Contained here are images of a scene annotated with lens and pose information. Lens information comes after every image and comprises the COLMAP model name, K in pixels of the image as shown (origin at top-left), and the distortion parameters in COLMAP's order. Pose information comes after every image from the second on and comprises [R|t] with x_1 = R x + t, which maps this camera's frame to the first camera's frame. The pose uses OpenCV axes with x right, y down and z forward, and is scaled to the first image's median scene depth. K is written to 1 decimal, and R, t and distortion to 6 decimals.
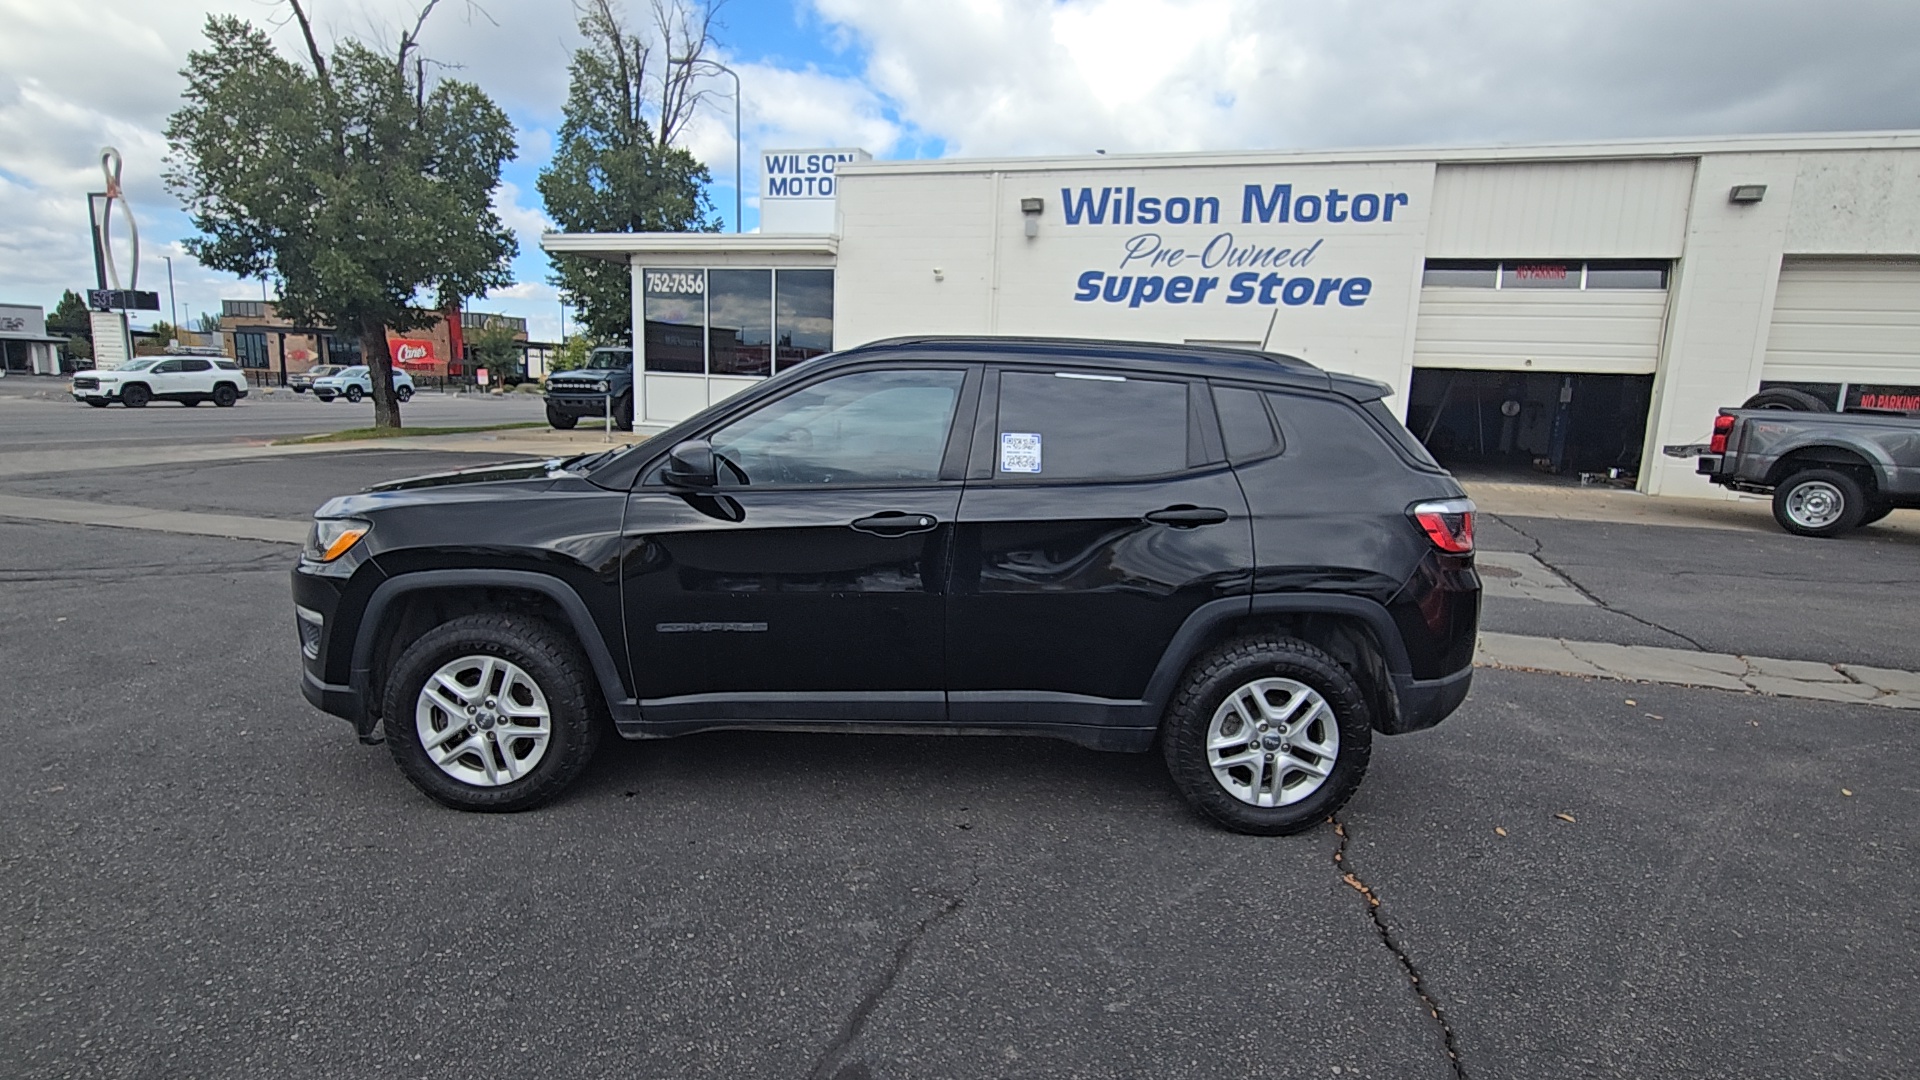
lens RADIAL K [[967.7, 0, 961.4], [0, 967.7, 550.2], [0, 0, 1]] dist [0.003260, -0.002636]
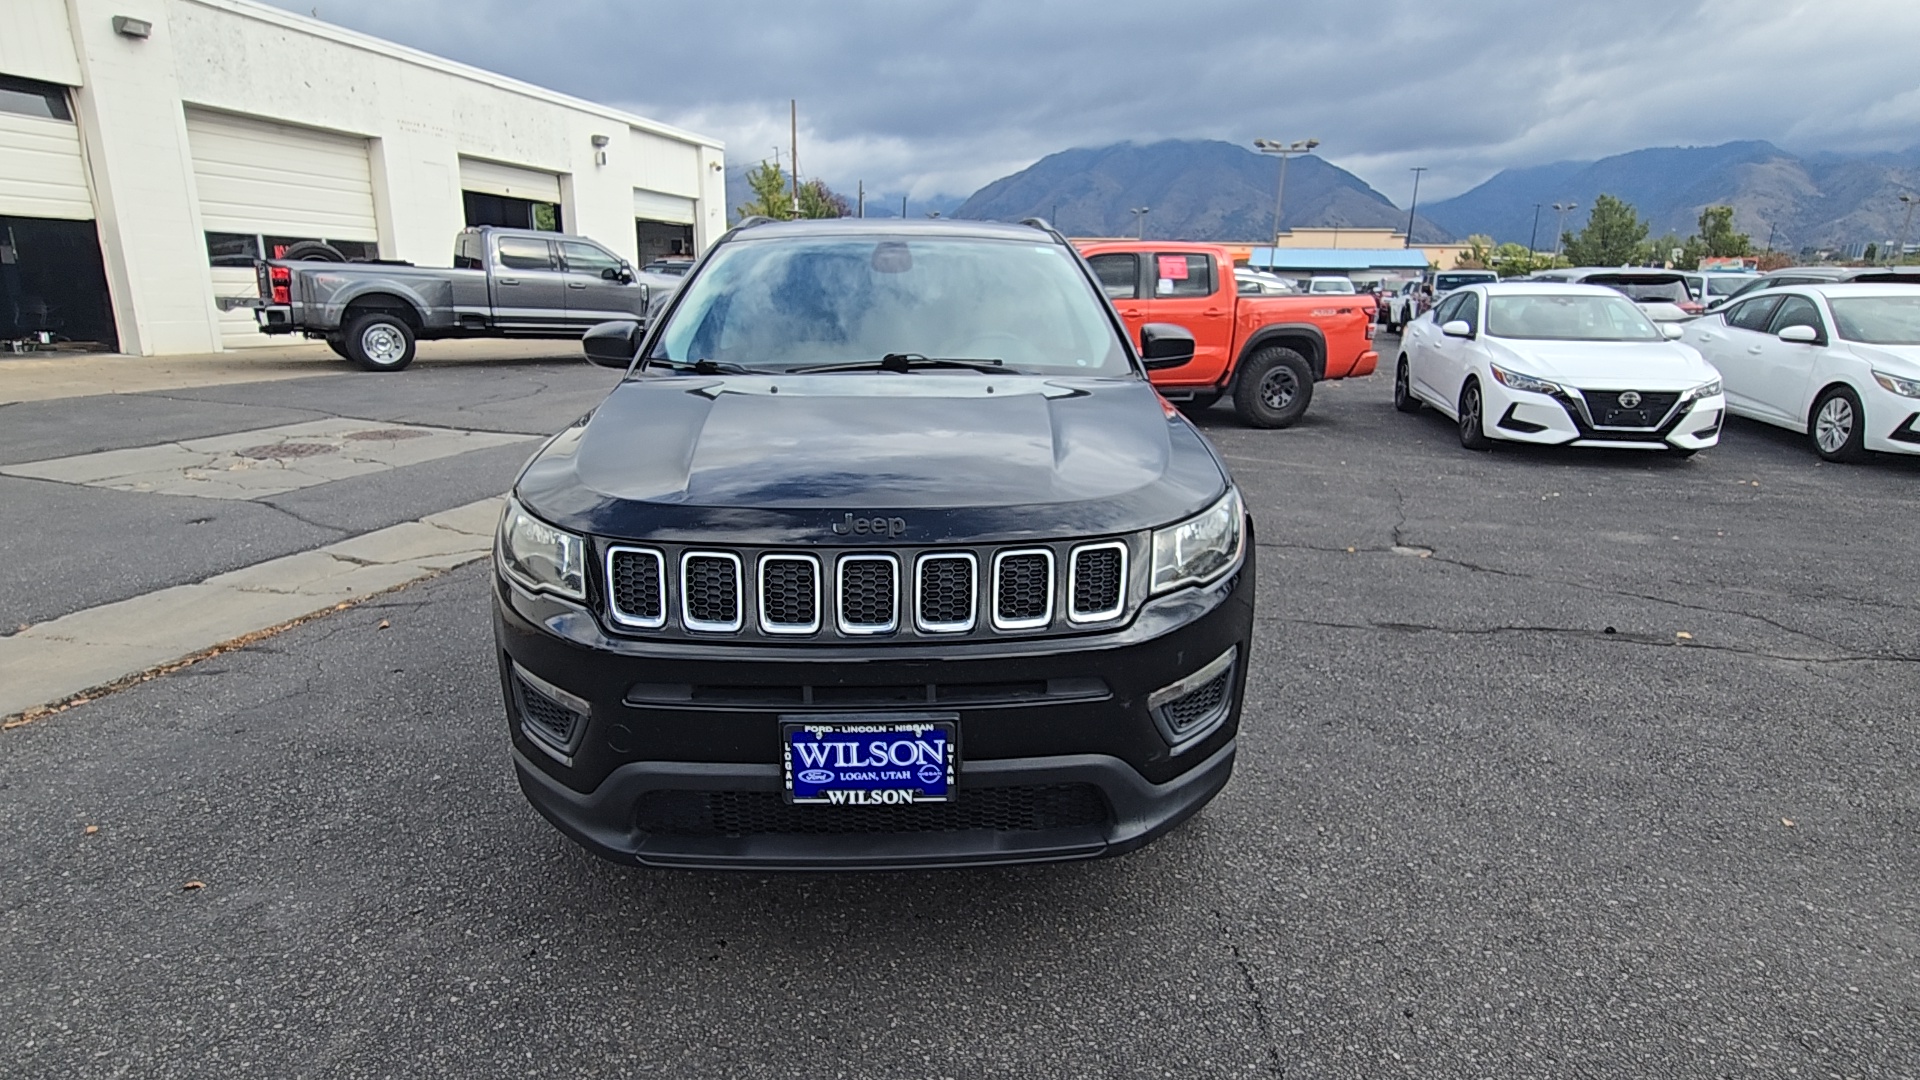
lens RADIAL K [[967.7, 0, 961.4], [0, 967.7, 550.2], [0, 0, 1]] dist [0.003260, -0.002636]
pose [[-0.029577, -0.296041, 0.954717, -0.237102], [0.145540, 0.943681, 0.297128, -0.039784], [-0.988910, 0.147737, 0.015175, 0.218843]]
